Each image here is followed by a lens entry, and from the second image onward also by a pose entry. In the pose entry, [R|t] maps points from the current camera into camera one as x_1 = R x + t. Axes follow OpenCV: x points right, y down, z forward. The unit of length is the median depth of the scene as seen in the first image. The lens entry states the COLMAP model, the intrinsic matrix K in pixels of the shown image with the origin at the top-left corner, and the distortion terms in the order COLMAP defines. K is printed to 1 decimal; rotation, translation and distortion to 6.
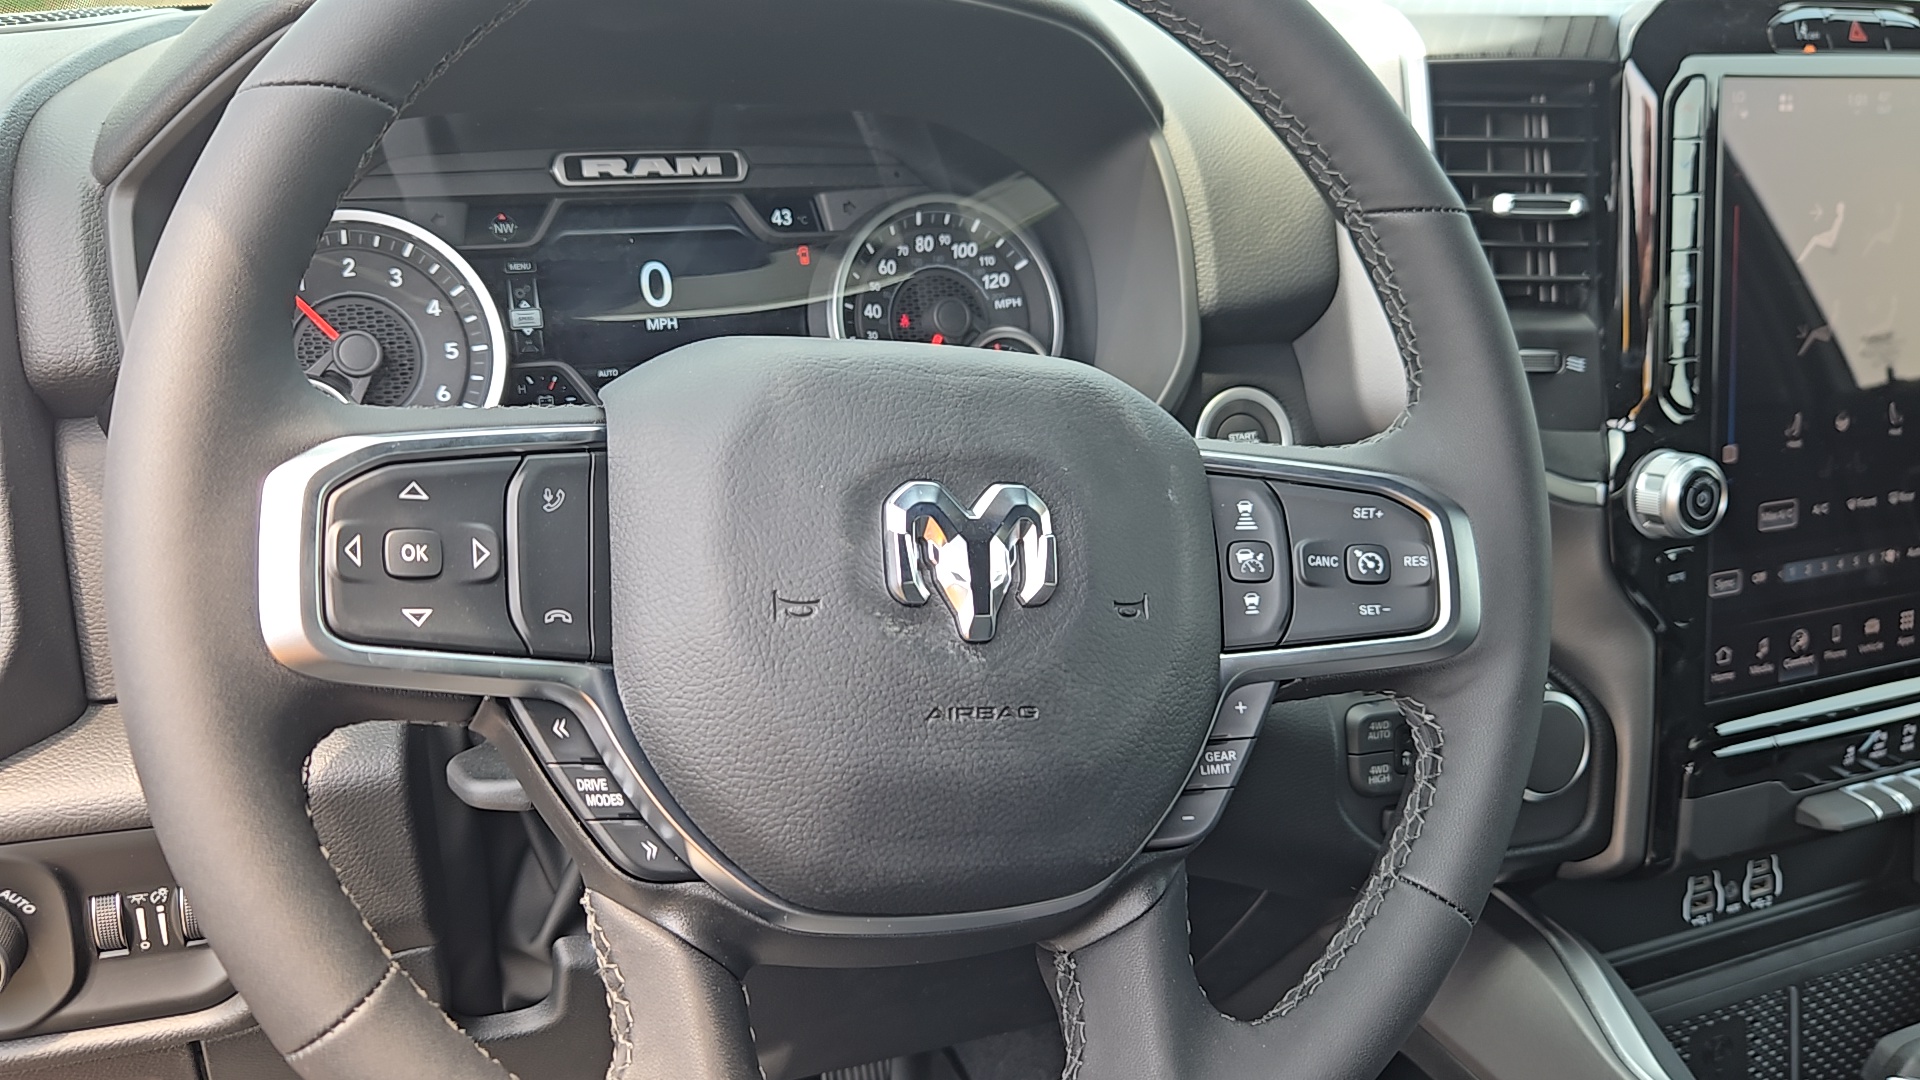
lens RADIAL K [[1649.4, 0, 936.2], [0, 1649.4, 540.5], [0, 0, 1]] dist [0.006516, 0.005229]
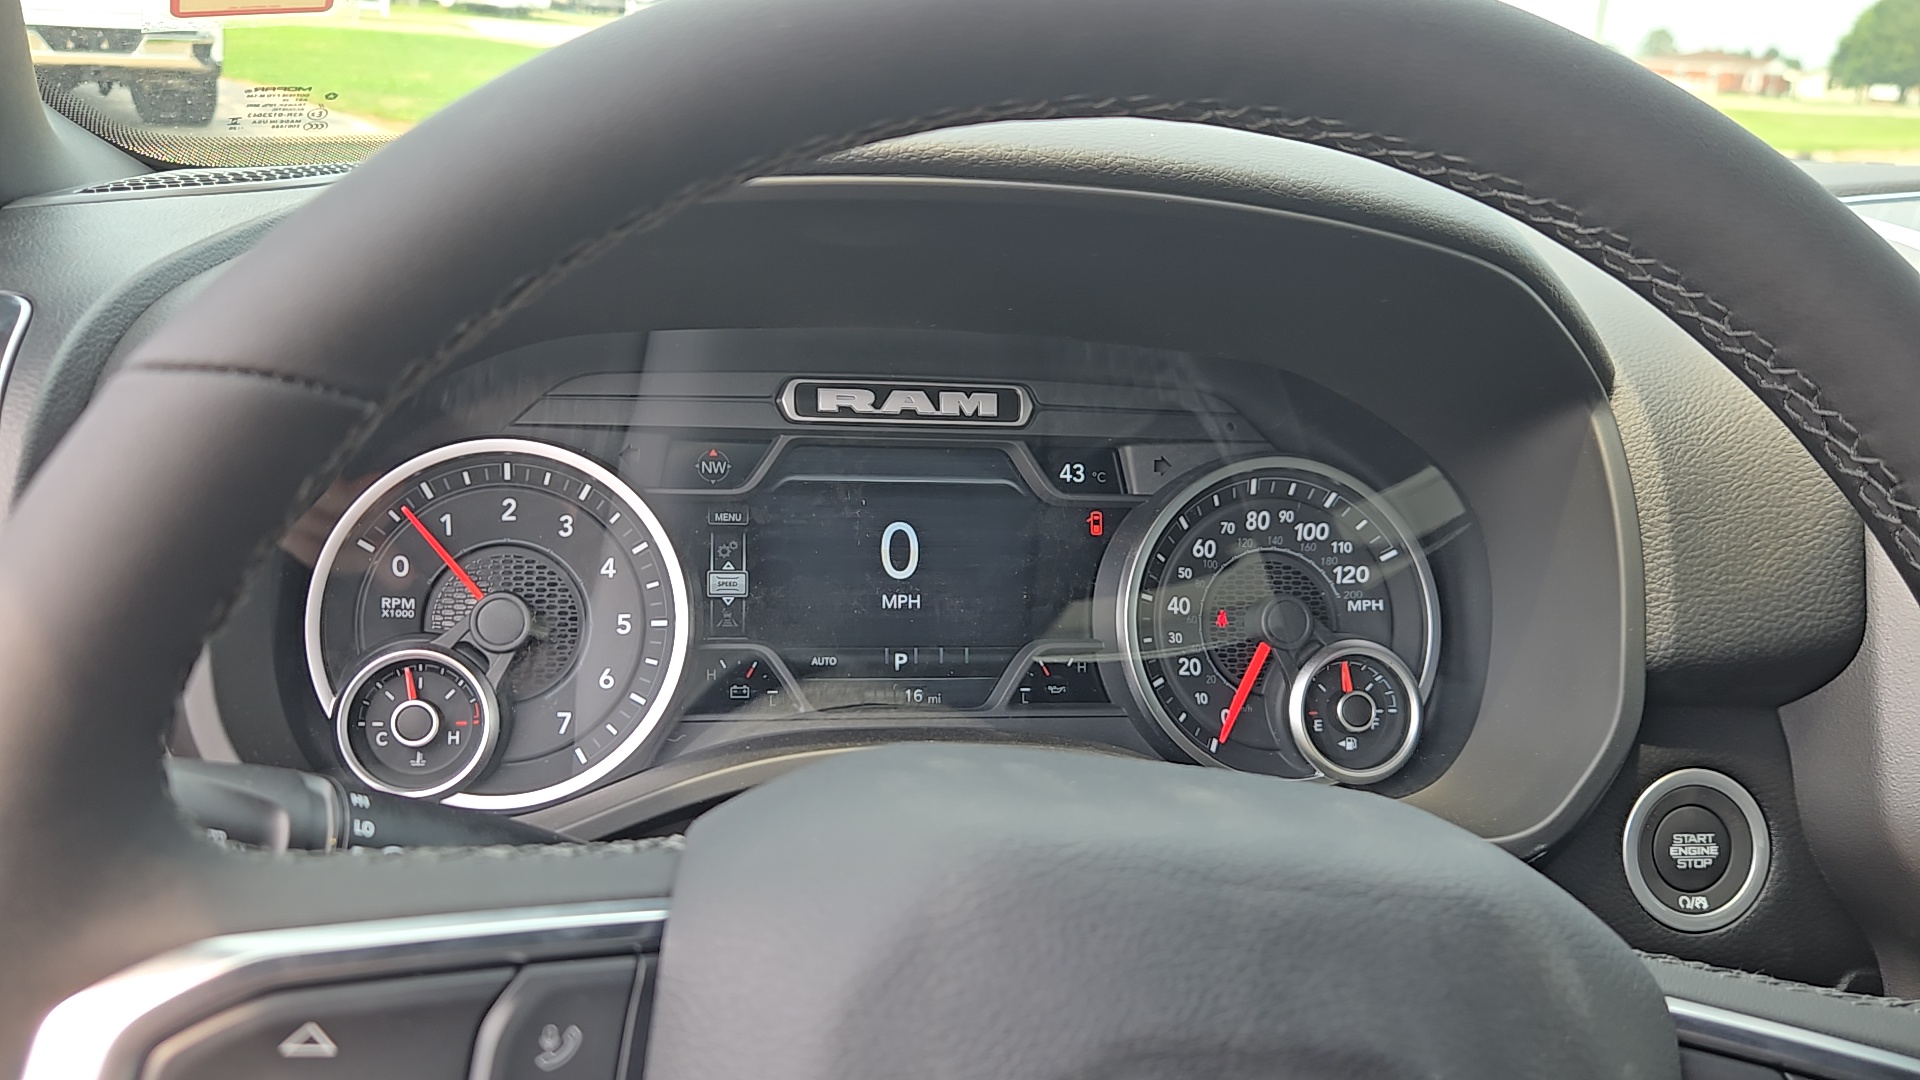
lens RADIAL K [[1599.1, 0, 954.2], [0, 1599.1, 538.4], [0, 0, 1]] dist [0.010850, -0.012257]
pose [[0.974632, 0.092451, -0.203825, 0.007689], [-0.106928, 0.992383, -0.061170, -0.119532], [0.196617, 0.081413, 0.977094, 0.277328]]
